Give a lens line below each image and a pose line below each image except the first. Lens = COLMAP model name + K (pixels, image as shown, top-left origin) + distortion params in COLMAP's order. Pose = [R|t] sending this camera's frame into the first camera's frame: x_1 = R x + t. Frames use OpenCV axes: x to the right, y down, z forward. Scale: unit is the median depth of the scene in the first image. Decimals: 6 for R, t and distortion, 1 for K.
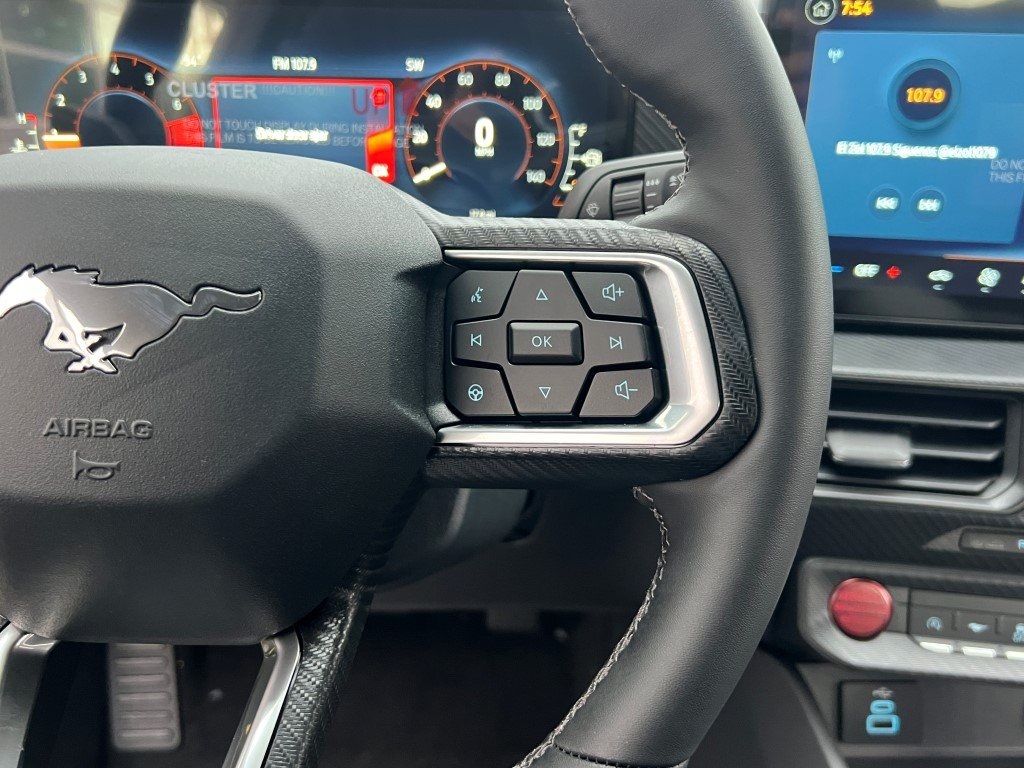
lens RADIAL K [[919.3, 0, 512.9], [0, 919.3, 384.6], [0, 0, 1]] dist [-0.011884, 0.018385]
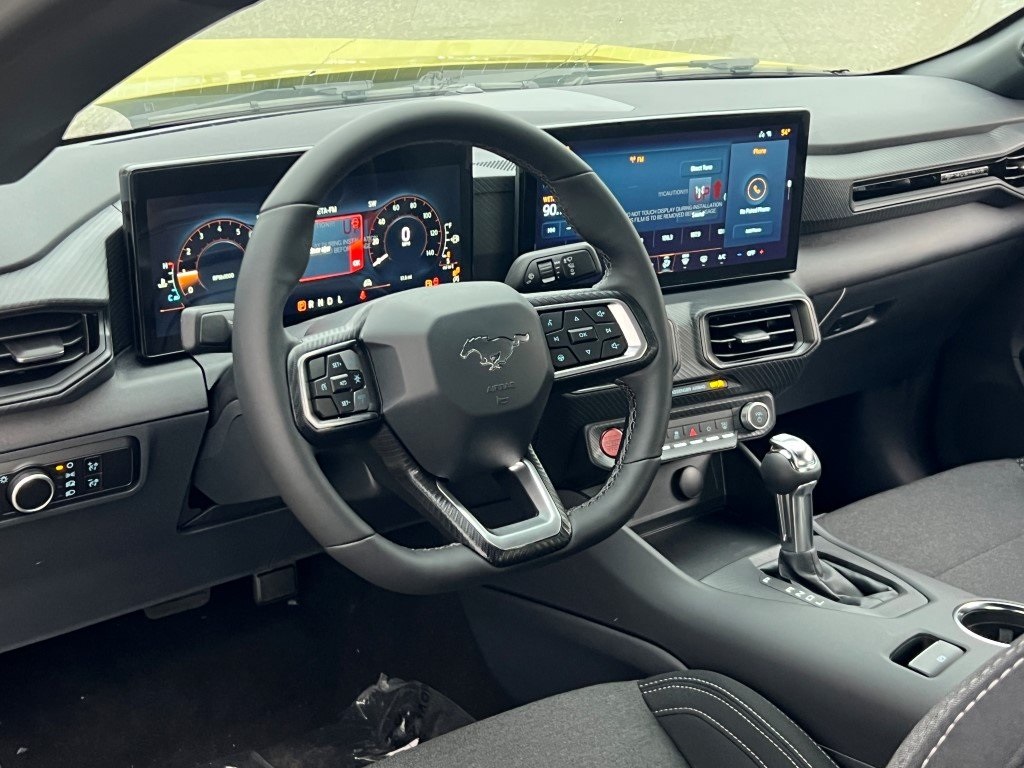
lens RADIAL K [[1412.3, 0, 487.8], [0, 1412.3, 357.4], [0, 0, 1]] dist [0.034064, 0.000000]
pose [[0.805257, -0.192145, 0.560929, -1.538214], [0.196825, 0.979016, 0.052802, -0.153264], [-0.559304, 0.067885, 0.826179, -1.402787]]
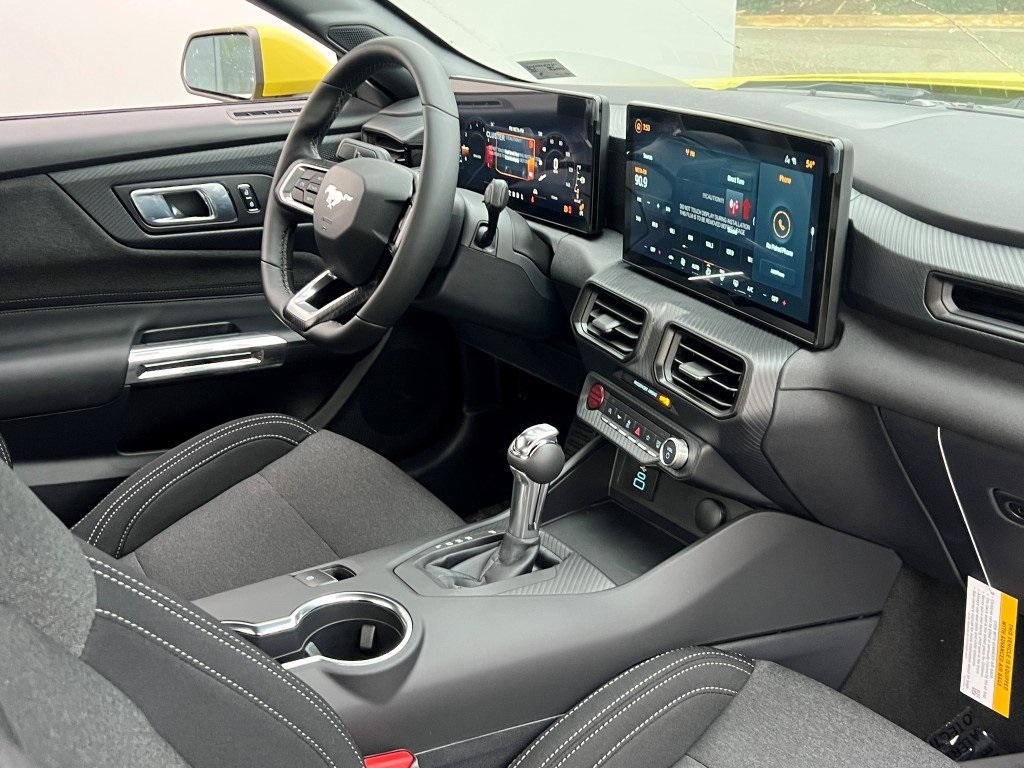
lens RADIAL K [[1098.6, 0, 509.8], [0, 1098.6, 386.8], [0, 0, 1]] dist [-0.058498, 0.000000]
pose [[0.547225, 0.273498, -0.791040, 2.353302], [-0.264137, 0.953240, 0.146853, -0.110176], [0.794215, 0.128581, 0.593877, -0.723346]]
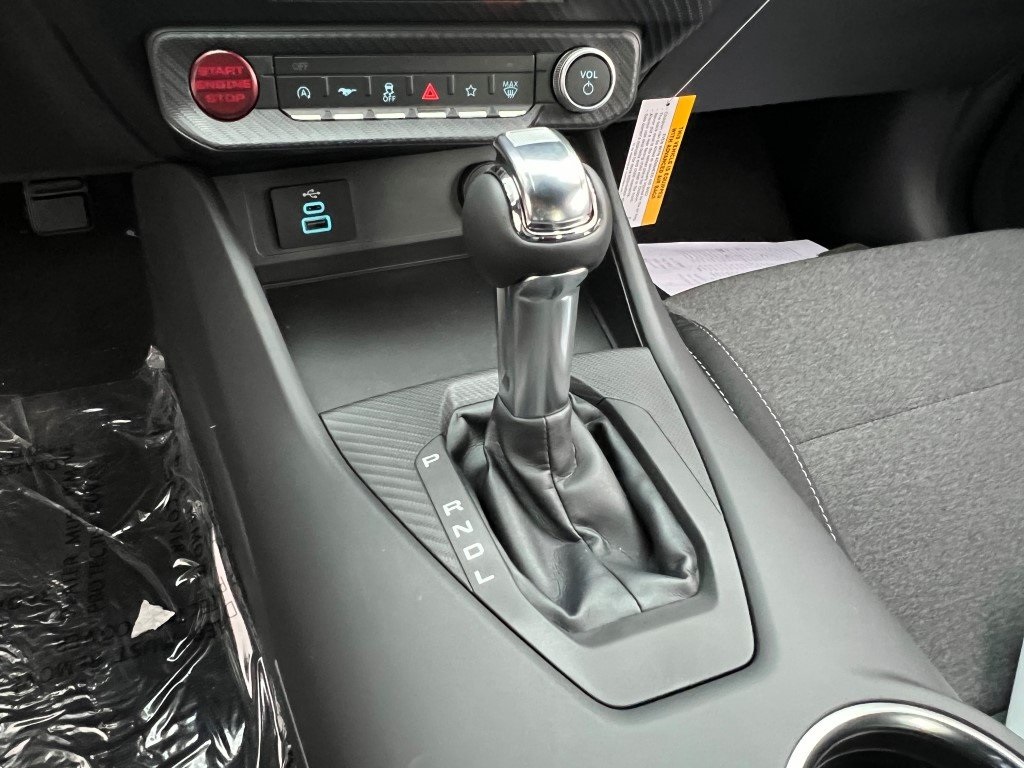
lens RADIAL K [[754.0, 0, 482.0], [0, 754.0, 413.8], [0, 0, 1]] dist [0.031321, -0.008396]
pose [[0.941928, -0.210453, 0.261691, 0.356477], [0.071066, 0.886538, 0.457165, 0.208649], [-0.328210, -0.412019, 0.850011, 0.132004]]
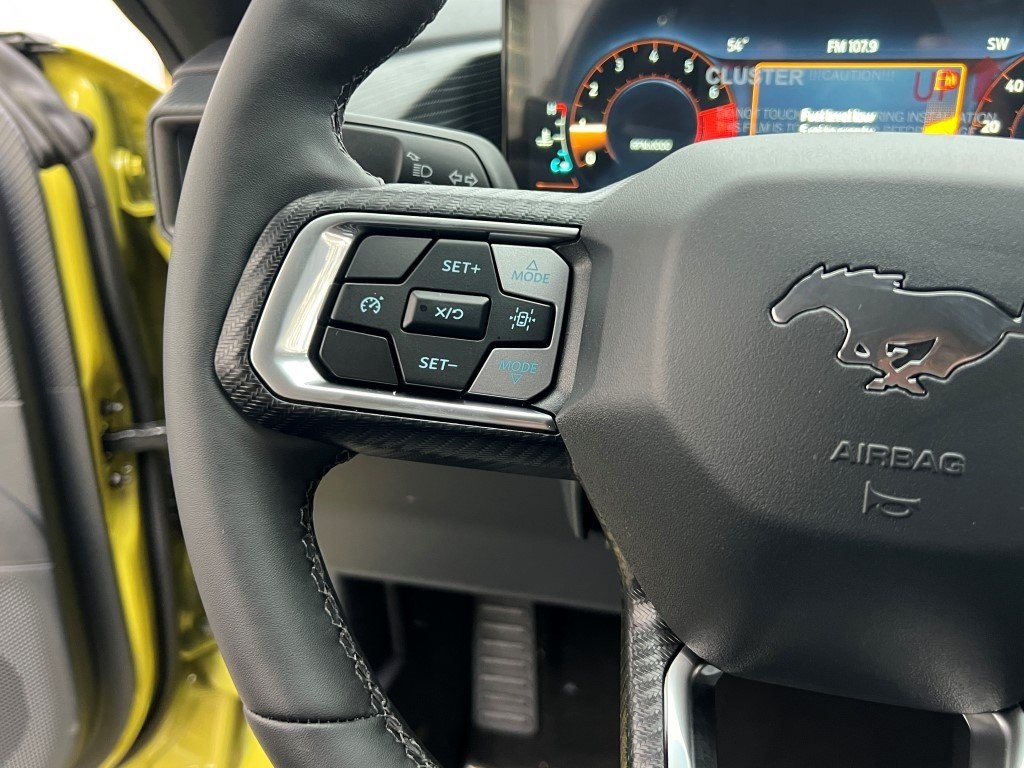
lens RADIAL K [[919.3, 0, 520.4], [0, 919.3, 380.2], [0, 0, 1]] dist [-0.011884, 0.018385]
pose [[0.959139, 0.071533, -0.273744, -0.279949], [-0.071998, 0.997370, 0.008360, -0.003164], [0.273622, 0.011691, 0.961766, 0.040009]]
